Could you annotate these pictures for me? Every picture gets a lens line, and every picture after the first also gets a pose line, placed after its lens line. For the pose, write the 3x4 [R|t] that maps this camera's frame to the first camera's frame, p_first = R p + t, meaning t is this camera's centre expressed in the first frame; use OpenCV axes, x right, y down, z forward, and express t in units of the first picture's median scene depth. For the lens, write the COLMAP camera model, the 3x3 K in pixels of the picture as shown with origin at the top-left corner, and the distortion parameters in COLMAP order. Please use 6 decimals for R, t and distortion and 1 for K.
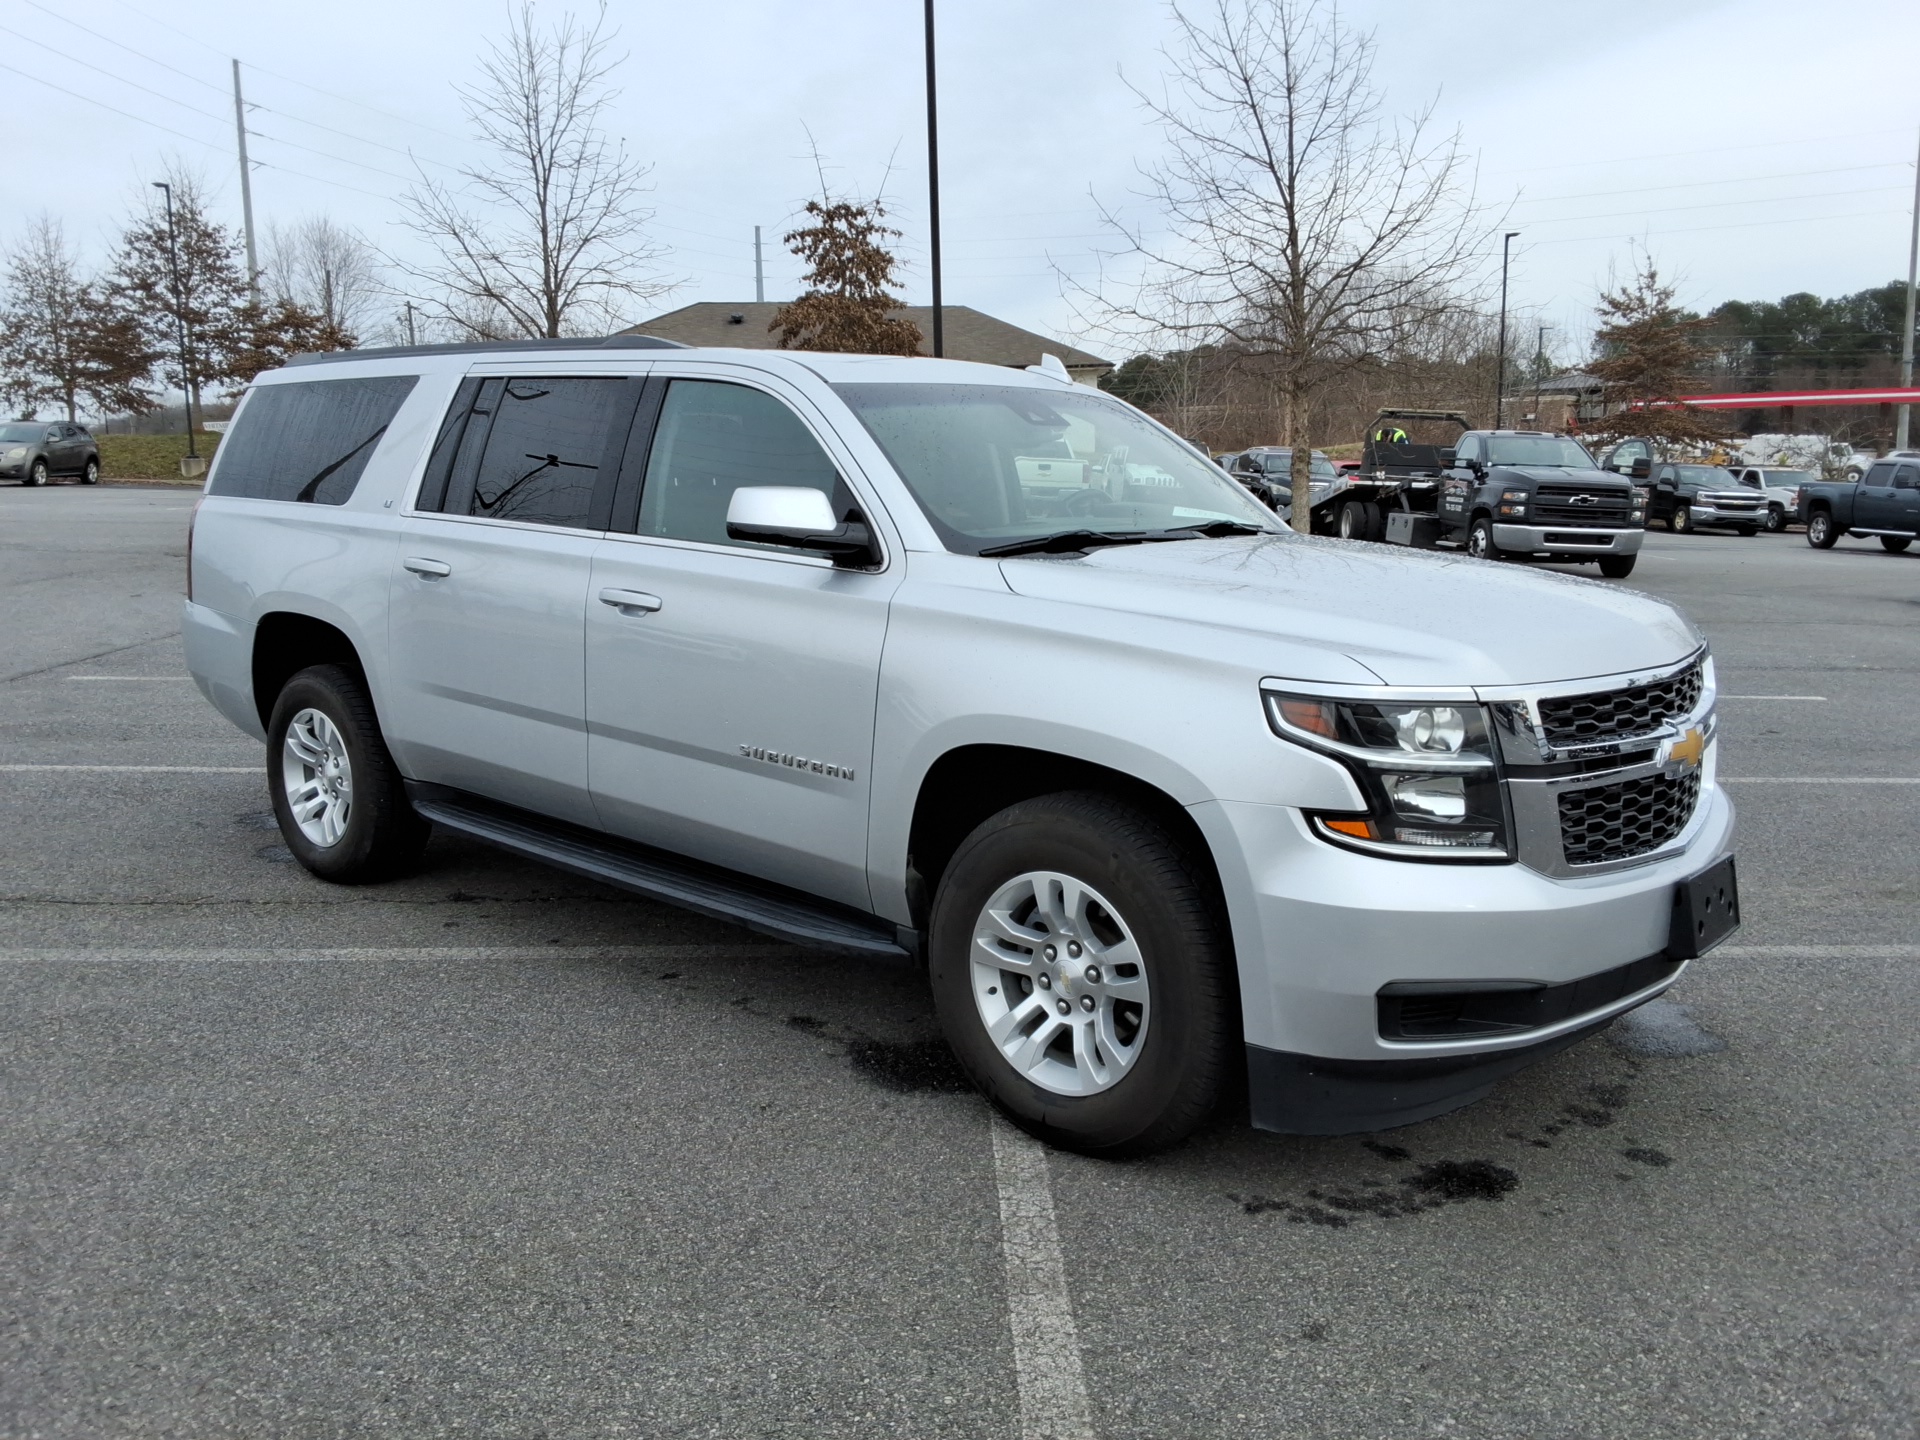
lens RADIAL K [[1533.3, 0, 973.8], [0, 1533.3, 682.9], [0, 0, 1]] dist [0.120066, -0.183265]
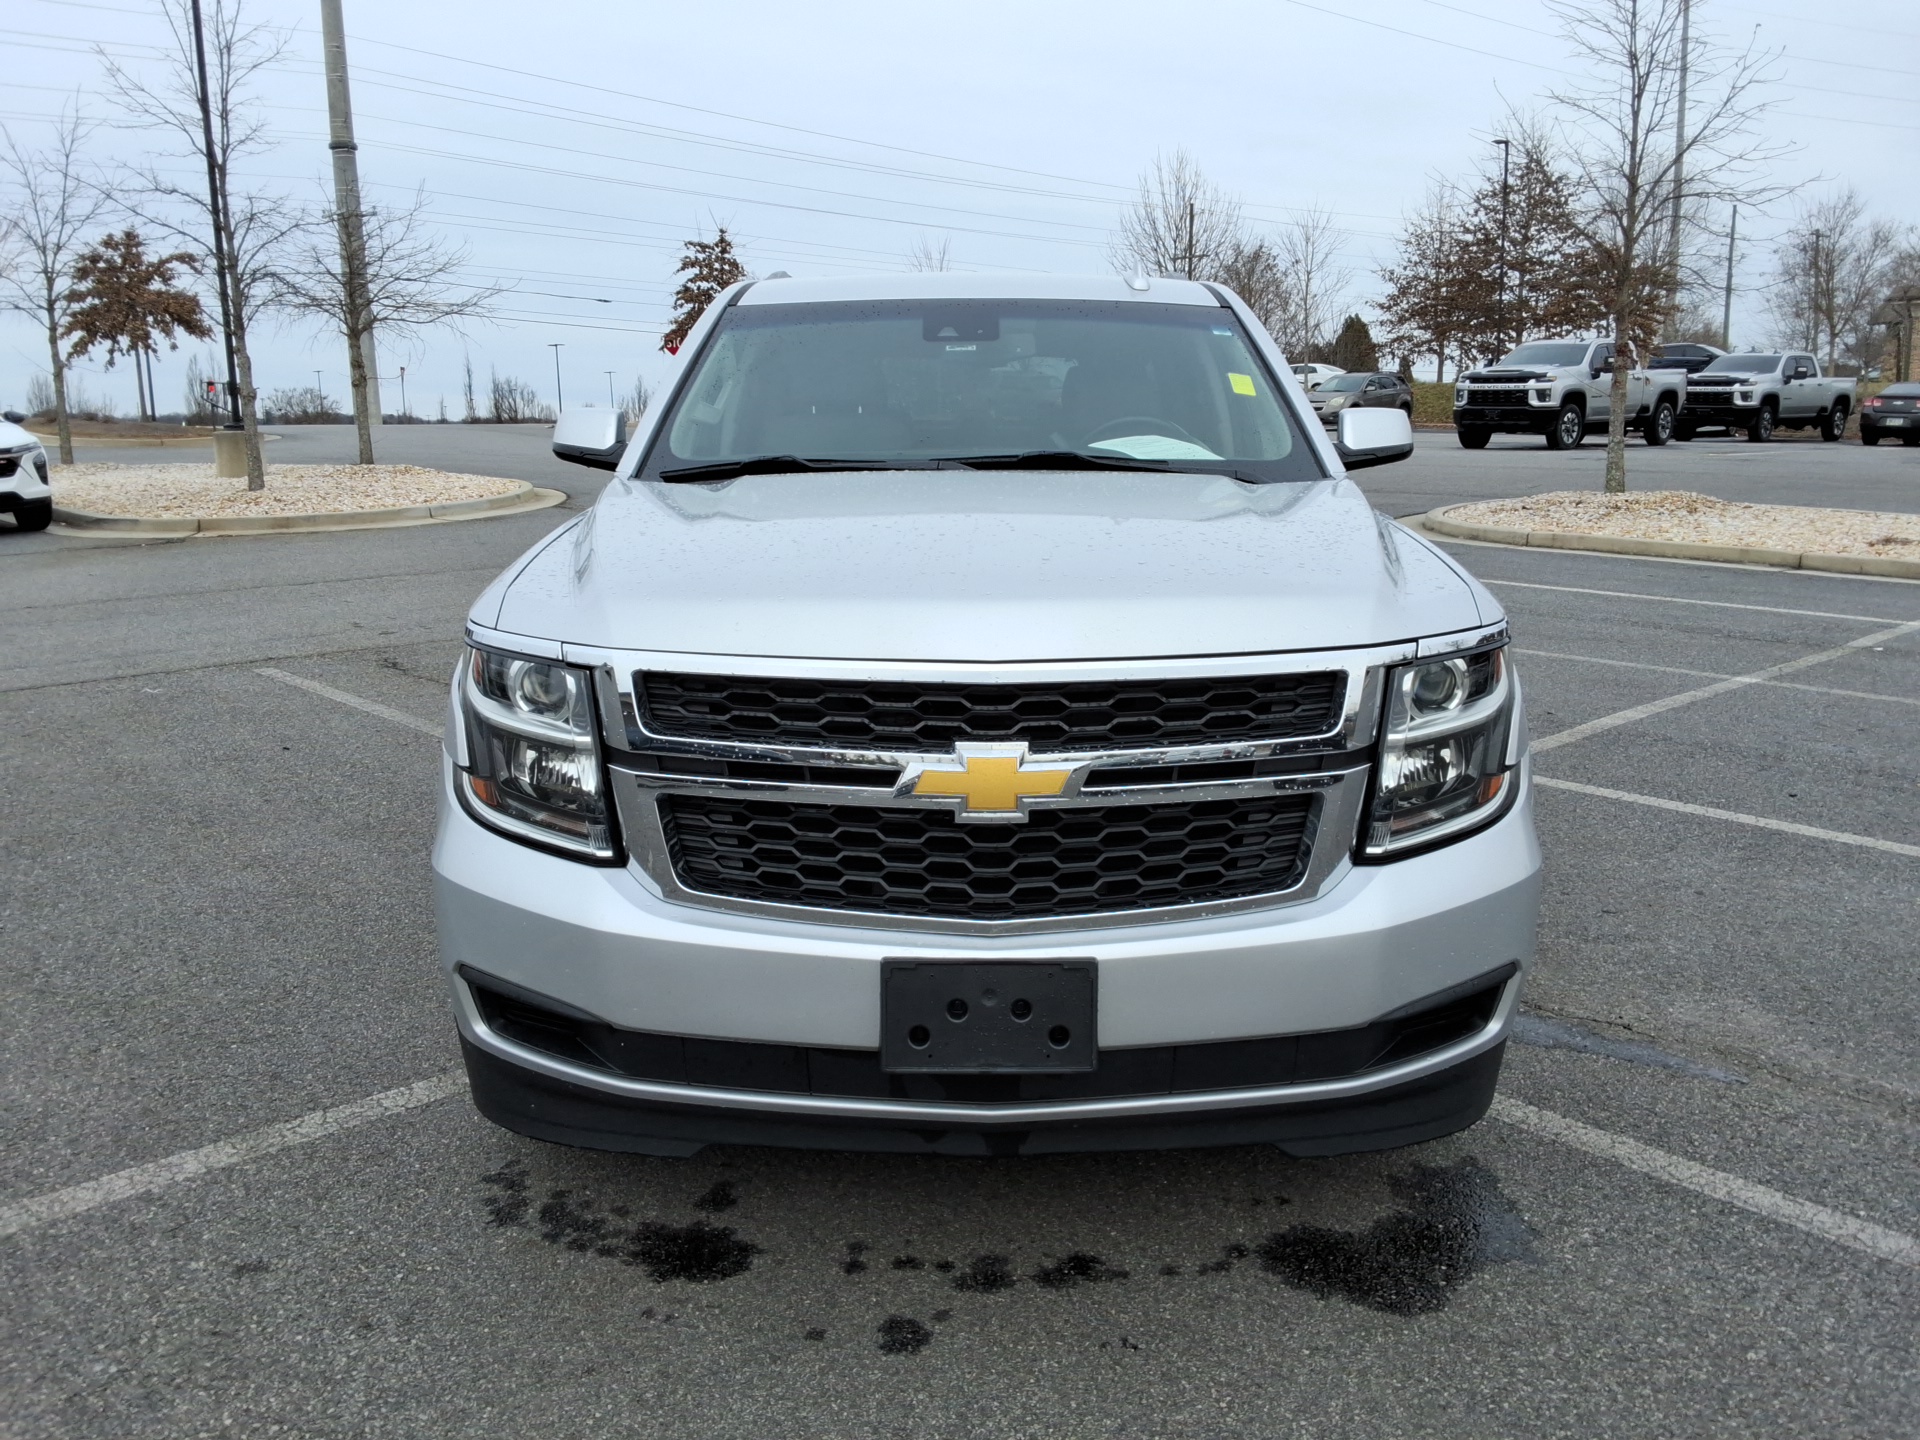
lens RADIAL K [[1533.3, 0, 973.8], [0, 1533.3, 682.9], [0, 0, 1]] dist [0.120066, -0.183265]
pose [[0.653751, 0.125293, -0.746264, 0.736027], [-0.099461, 0.991869, 0.079397, -0.043119], [0.750144, 0.022319, 0.660897, 0.420863]]
